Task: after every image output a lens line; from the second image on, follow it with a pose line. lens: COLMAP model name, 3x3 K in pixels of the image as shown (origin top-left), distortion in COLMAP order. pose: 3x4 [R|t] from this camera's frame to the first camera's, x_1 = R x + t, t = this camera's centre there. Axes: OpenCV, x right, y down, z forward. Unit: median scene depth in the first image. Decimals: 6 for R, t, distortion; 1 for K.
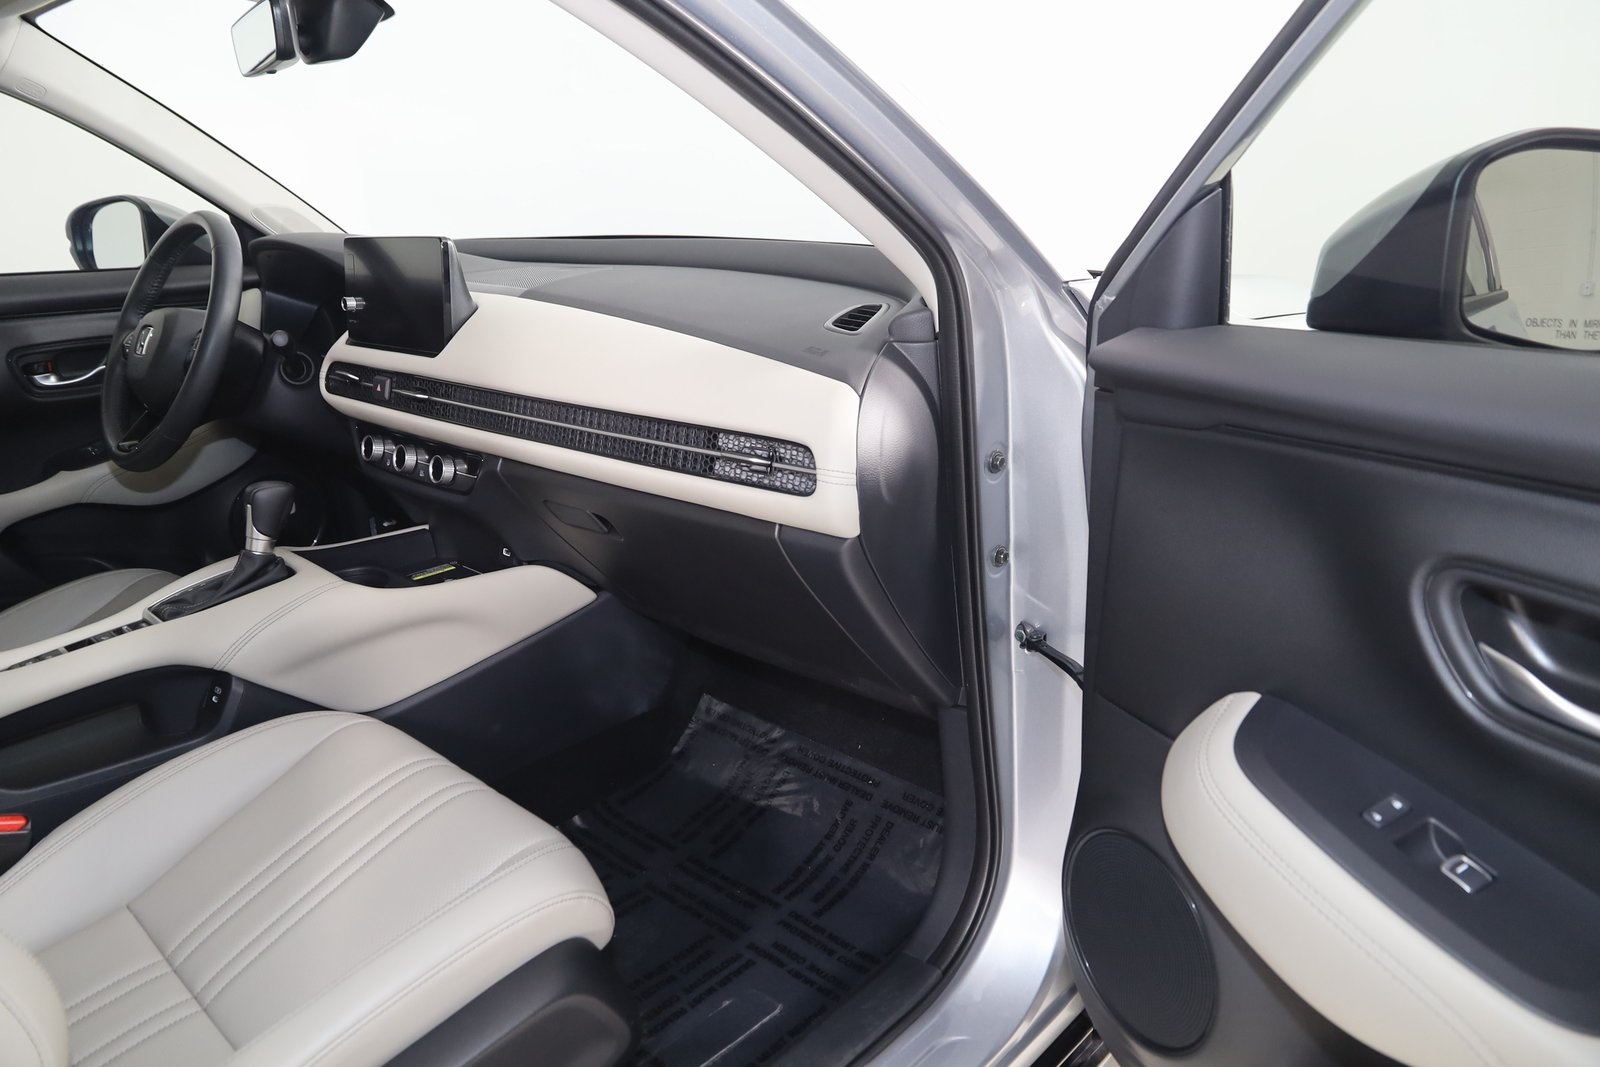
lens RADIAL K [[1092.8, 0, 806.5], [0, 1092.8, 530.6], [0, 0, 1]] dist [-0.107586, 0.056548]
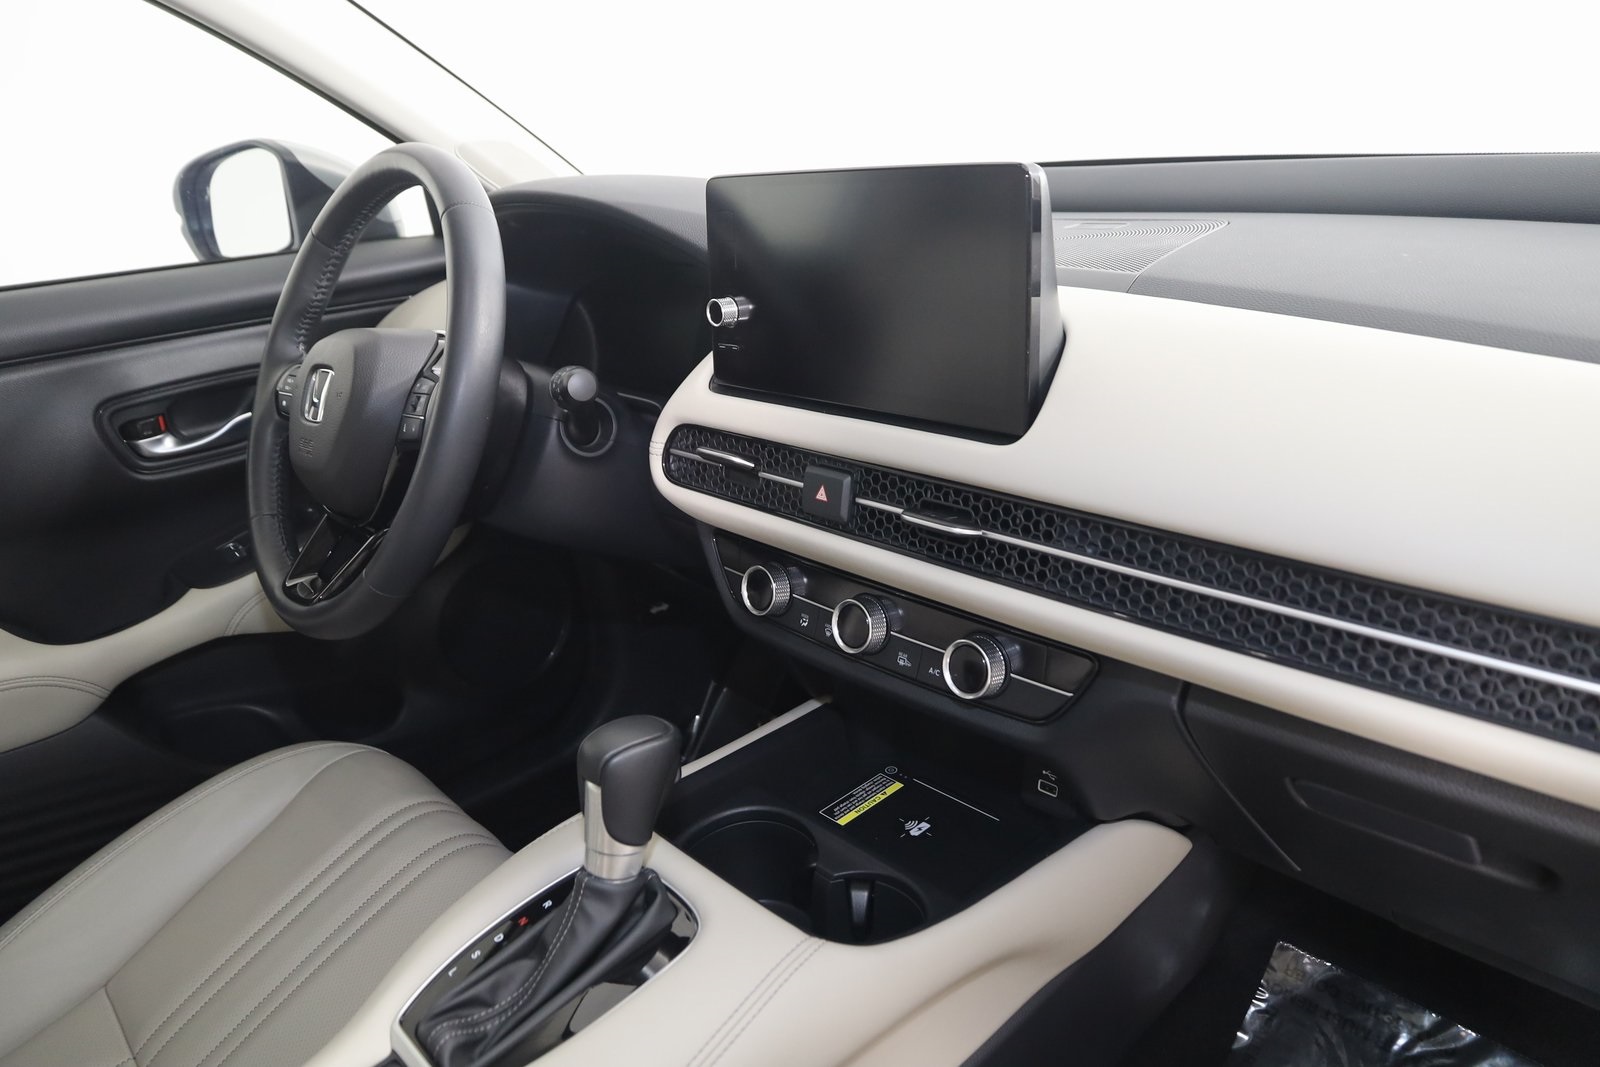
lens RADIAL K [[1092.8, 0, 810.5], [0, 1092.8, 537.1], [0, 0, 1]] dist [-0.107586, 0.056548]
pose [[0.994791, -0.032238, -0.096709, -0.331474], [0.038420, 0.997289, 0.062760, -0.134073], [0.094423, -0.066148, 0.993332, 0.481836]]
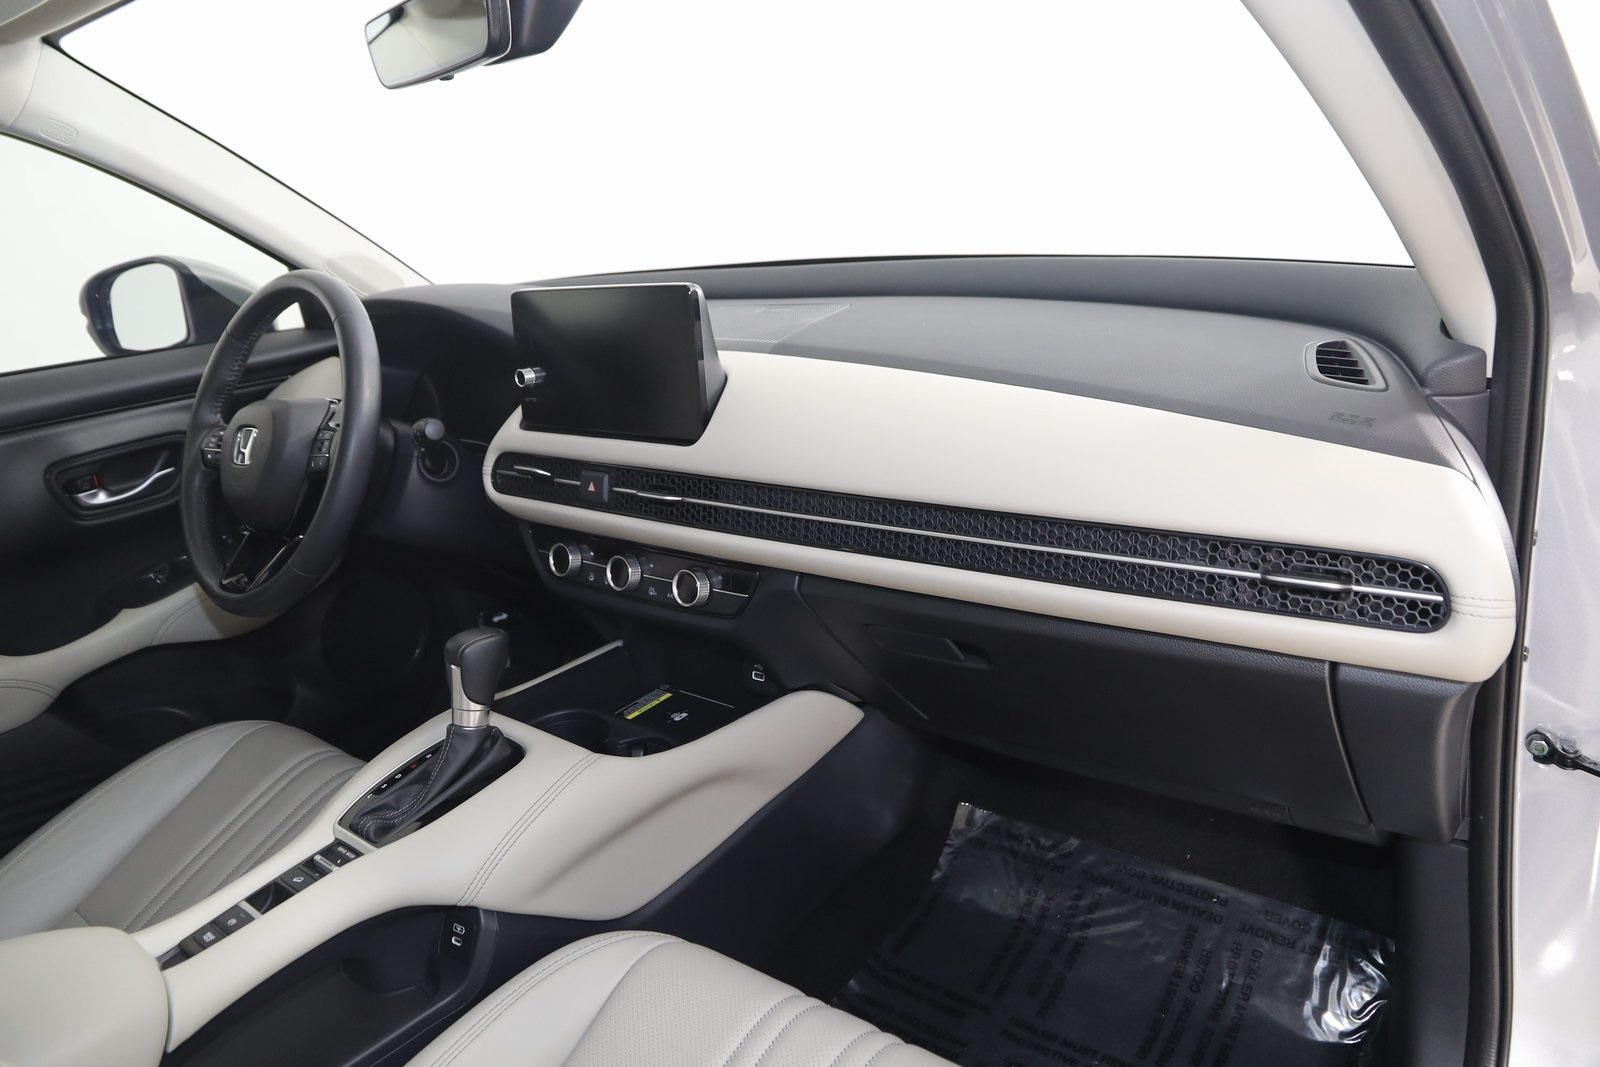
lens RADIAL K [[1092.8, 0, 813.7], [0, 1092.8, 533.0], [0, 0, 1]] dist [-0.107586, 0.056548]
pose [[0.994300, -0.095835, 0.046715, -0.260672], [0.095354, 0.995366, 0.012413, -0.088173], [-0.047688, -0.007888, 0.998831, 0.206018]]
